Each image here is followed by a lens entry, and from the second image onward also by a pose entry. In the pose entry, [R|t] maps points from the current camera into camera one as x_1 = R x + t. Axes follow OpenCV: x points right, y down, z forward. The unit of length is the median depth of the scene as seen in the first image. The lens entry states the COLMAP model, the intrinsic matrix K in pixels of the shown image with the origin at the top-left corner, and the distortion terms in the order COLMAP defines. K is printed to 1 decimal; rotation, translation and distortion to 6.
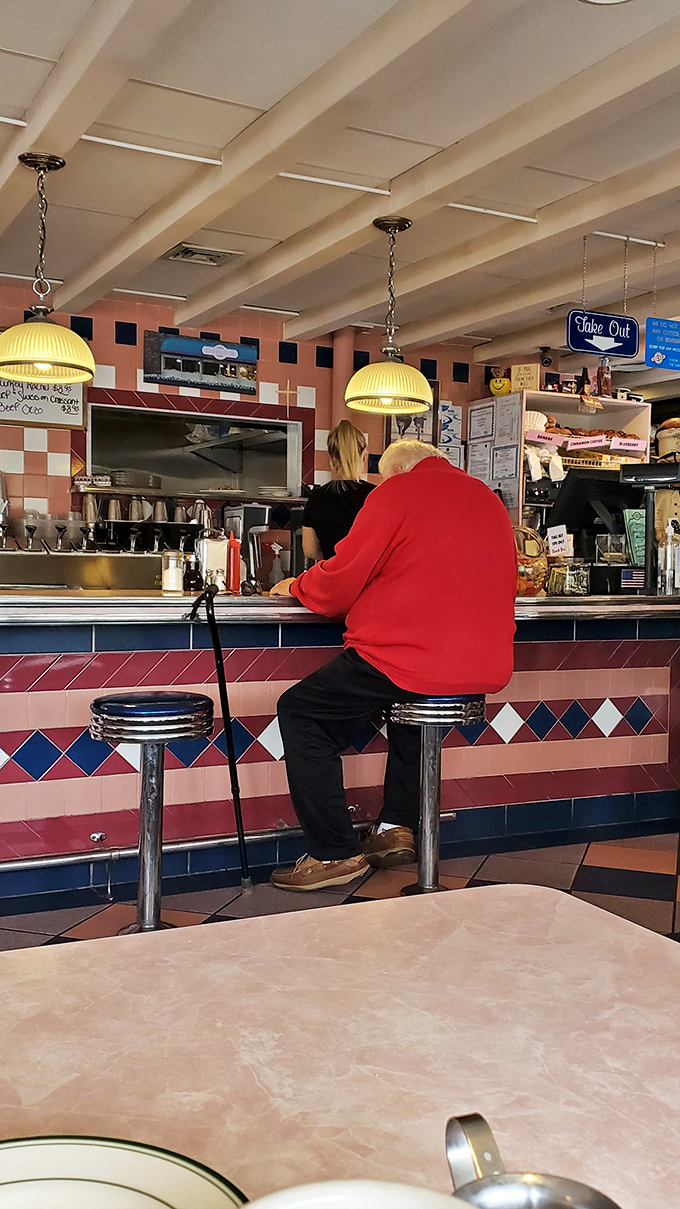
lens RADIAL K [[1127.6, 0, 340.0], [0, 1127.6, 604.5], [0, 0, 1]] dist [0.093935, -0.001036]
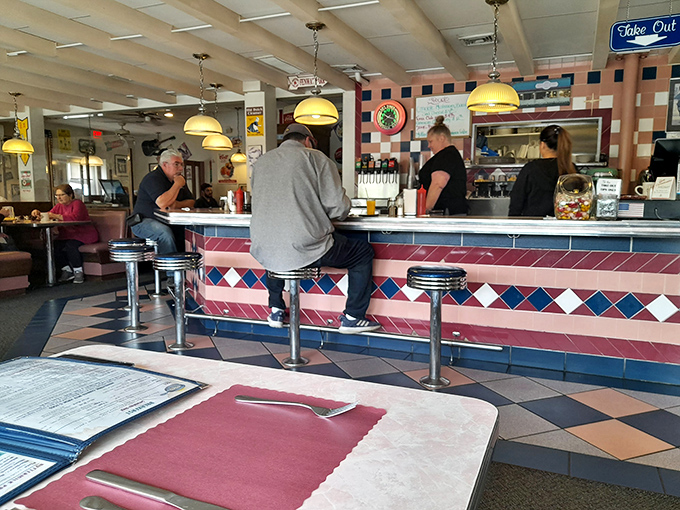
lens RADIAL K [[537.1, 0, 340.0], [0, 537.1, 255.0], [0, 0, 1]] dist [0.012923, 0.008066]
pose [[0.623526, 0.062869, -0.779271, 0.476450], [-0.021112, 0.997752, 0.063602, -0.000448], [0.781517, -0.023206, 0.623452, 0.256377]]
